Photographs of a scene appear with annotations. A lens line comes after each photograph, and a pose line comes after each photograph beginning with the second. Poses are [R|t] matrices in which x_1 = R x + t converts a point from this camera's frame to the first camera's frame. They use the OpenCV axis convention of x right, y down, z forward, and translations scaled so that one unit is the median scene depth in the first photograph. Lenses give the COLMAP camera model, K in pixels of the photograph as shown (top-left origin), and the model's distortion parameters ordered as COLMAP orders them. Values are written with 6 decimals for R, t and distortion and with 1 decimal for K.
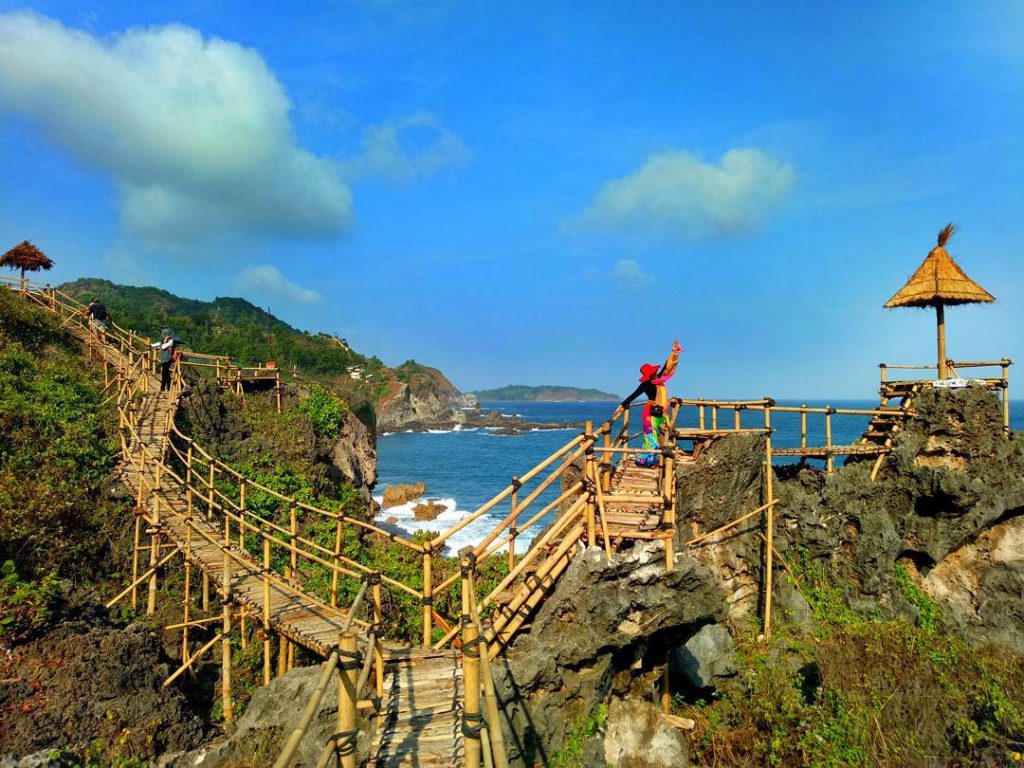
lens RADIAL K [[722.1, 0, 512.0], [0, 722.1, 384.0], [0, 0, 1]] dist [0.049373, -0.002099]
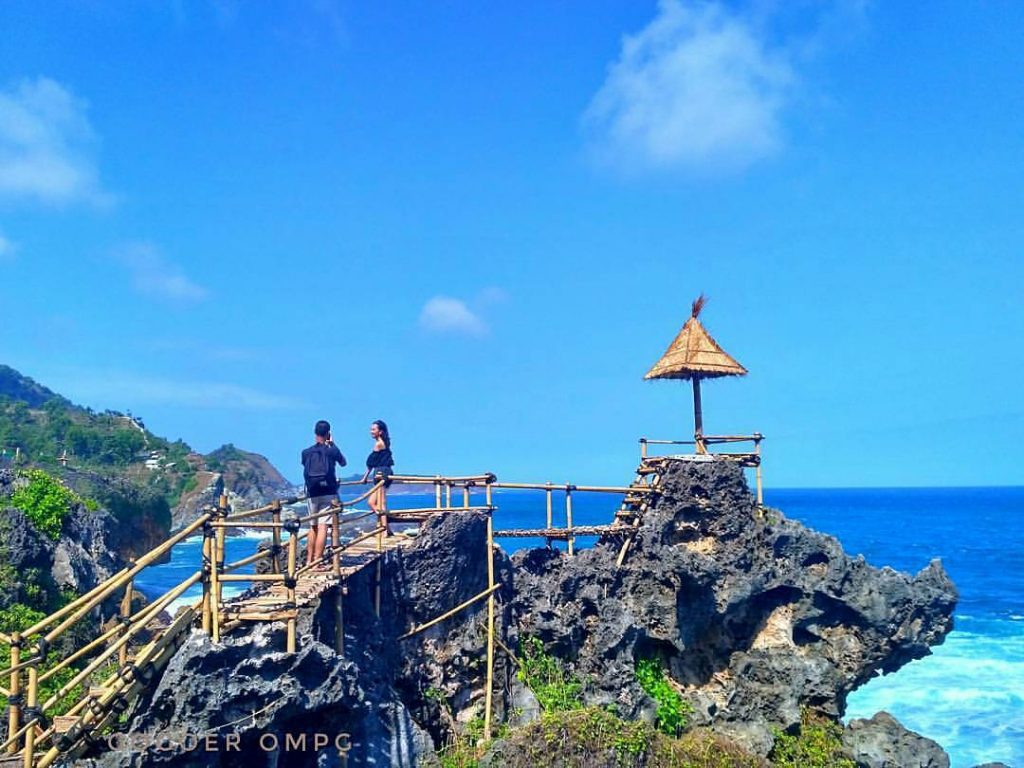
lens RADIAL K [[882.4, 0, 512.0], [0, 882.4, 384.0], [0, 0, 1]] dist [0.108160, -0.207891]
pose [[0.989590, 0.007964, 0.143697, 0.185528], [0.006738, 0.994809, -0.101536, 0.017591], [-0.143760, 0.101447, 0.984399, -0.109365]]
